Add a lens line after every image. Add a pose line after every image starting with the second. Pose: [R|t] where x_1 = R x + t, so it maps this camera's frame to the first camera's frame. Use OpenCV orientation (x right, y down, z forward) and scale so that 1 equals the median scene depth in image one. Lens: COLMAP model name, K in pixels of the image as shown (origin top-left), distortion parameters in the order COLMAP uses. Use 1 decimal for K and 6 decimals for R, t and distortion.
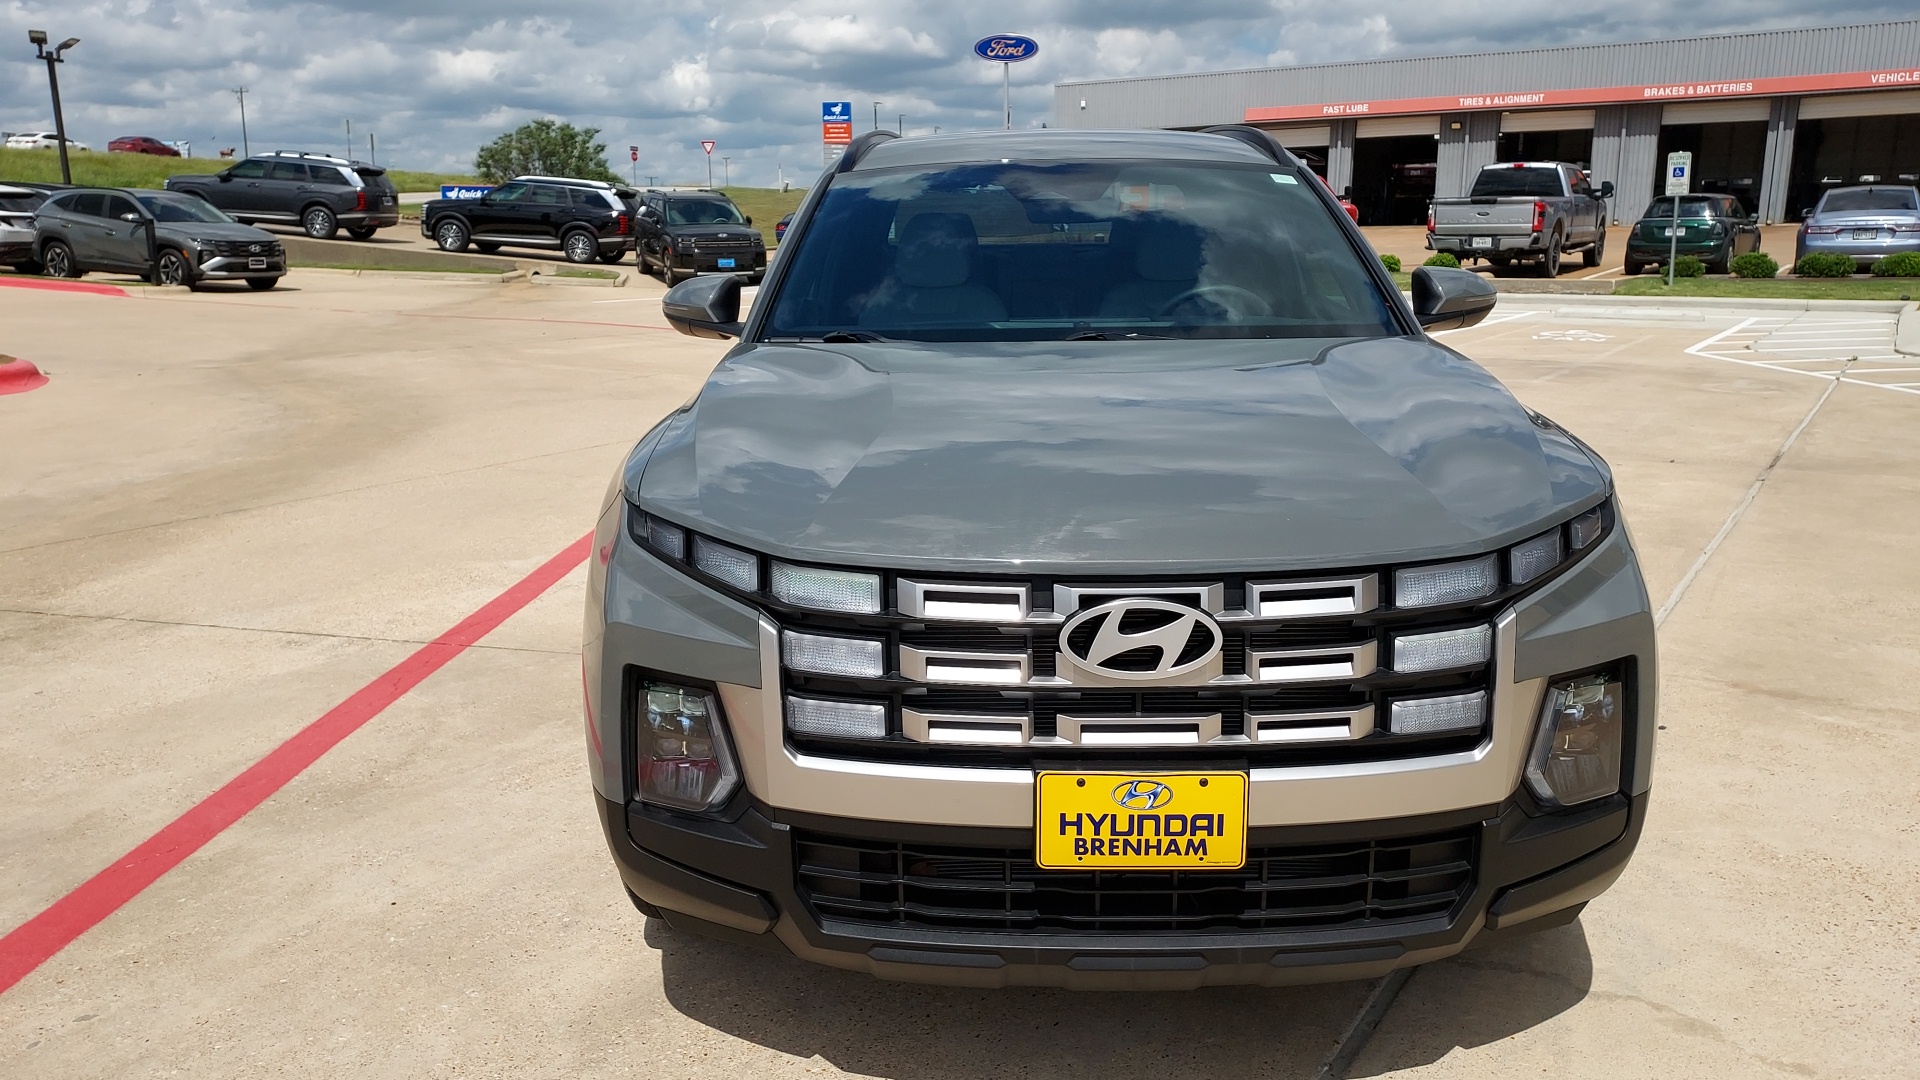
lens RADIAL K [[1386.5, 0, 988.5], [0, 1386.5, 572.4], [0, 0, 1]] dist [0.037162, -0.023791]
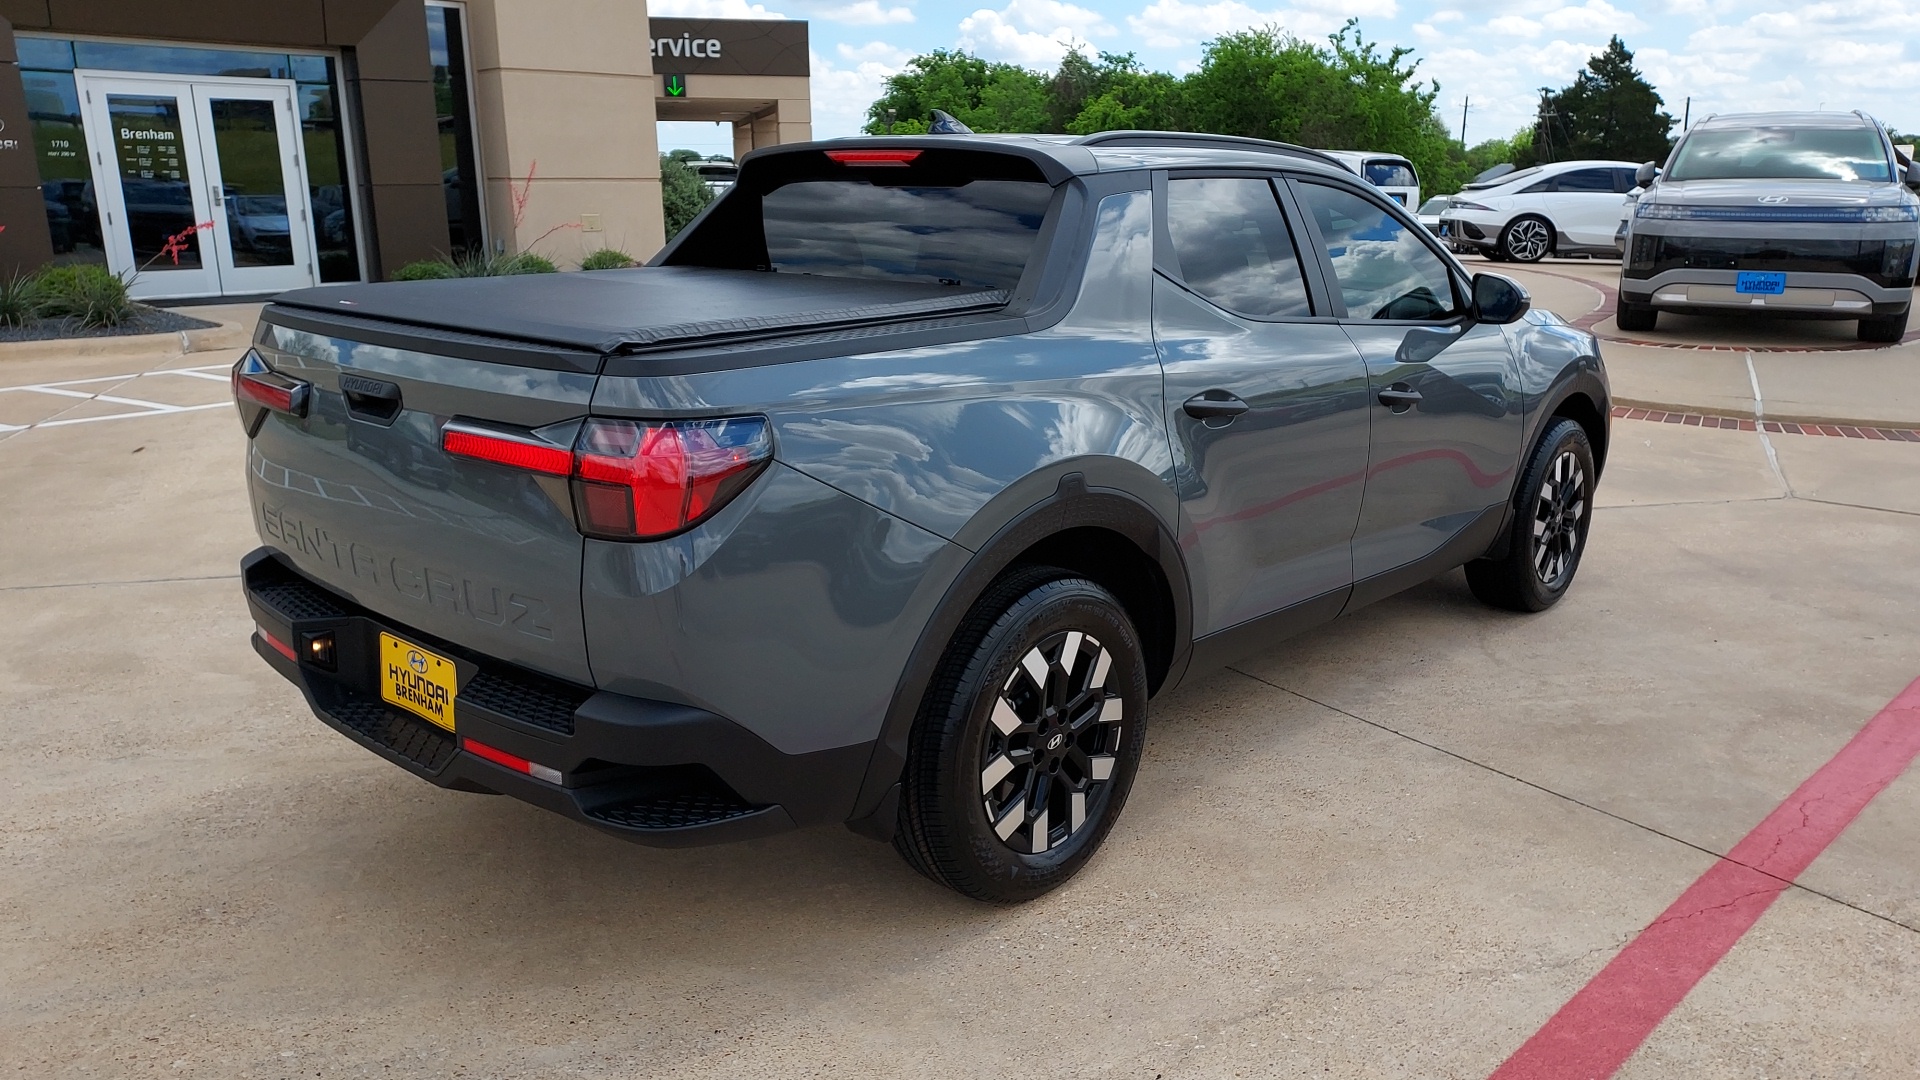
lens RADIAL K [[1391.5, 0, 975.8], [0, 1391.5, 542.6], [0, 0, 1]] dist [0.023773, 0.004126]
pose [[-0.743285, -0.164261, 0.648495, -0.077431], [0.163368, 0.895467, 0.414066, -0.065333], [-0.648721, 0.413712, -0.638752, 0.240491]]
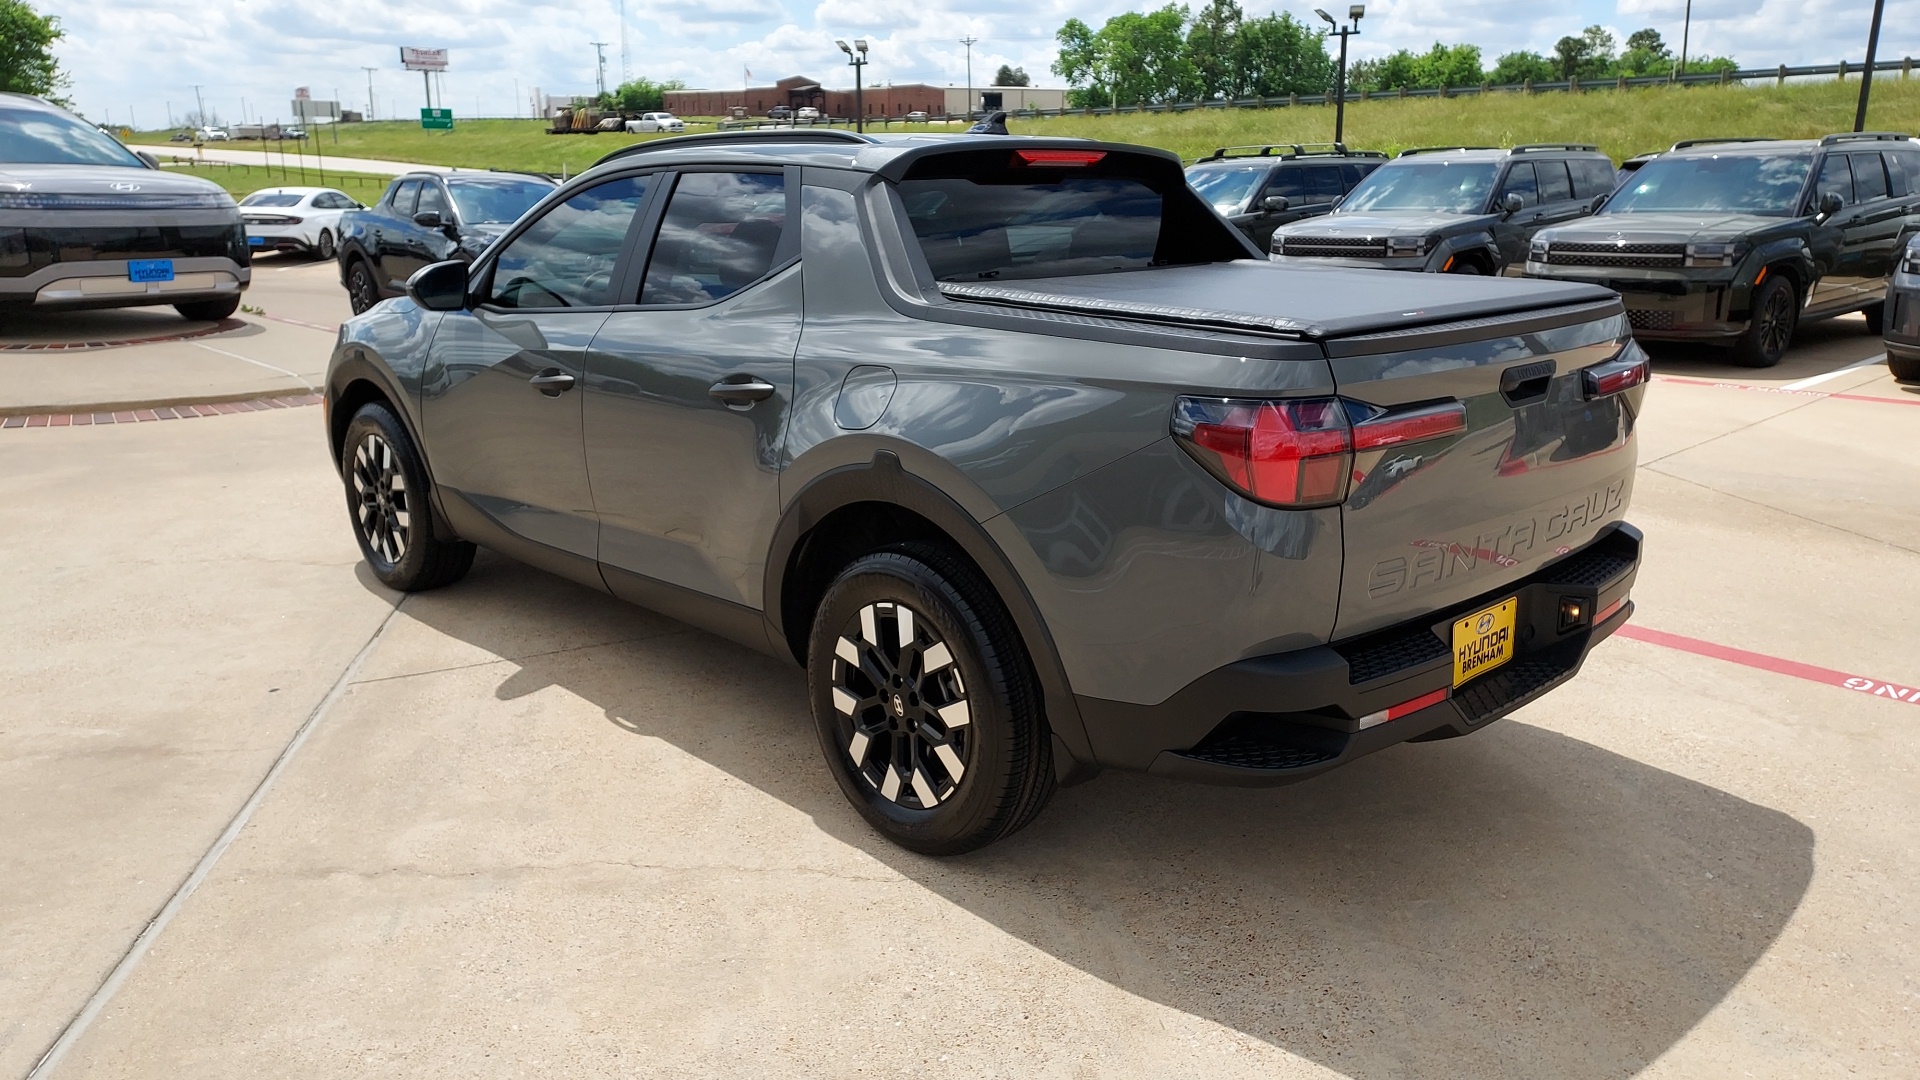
lens RADIAL K [[1392.8, 0, 990.1], [0, 1392.8, 551.7], [0, 0, 1]] dist [0.023549, 0.002919]
pose [[-0.712939, 0.187111, -0.675801, 0.097580], [-0.169693, 0.889062, 0.425175, -0.067779], [0.680384, 0.417803, -0.602096, 0.243153]]
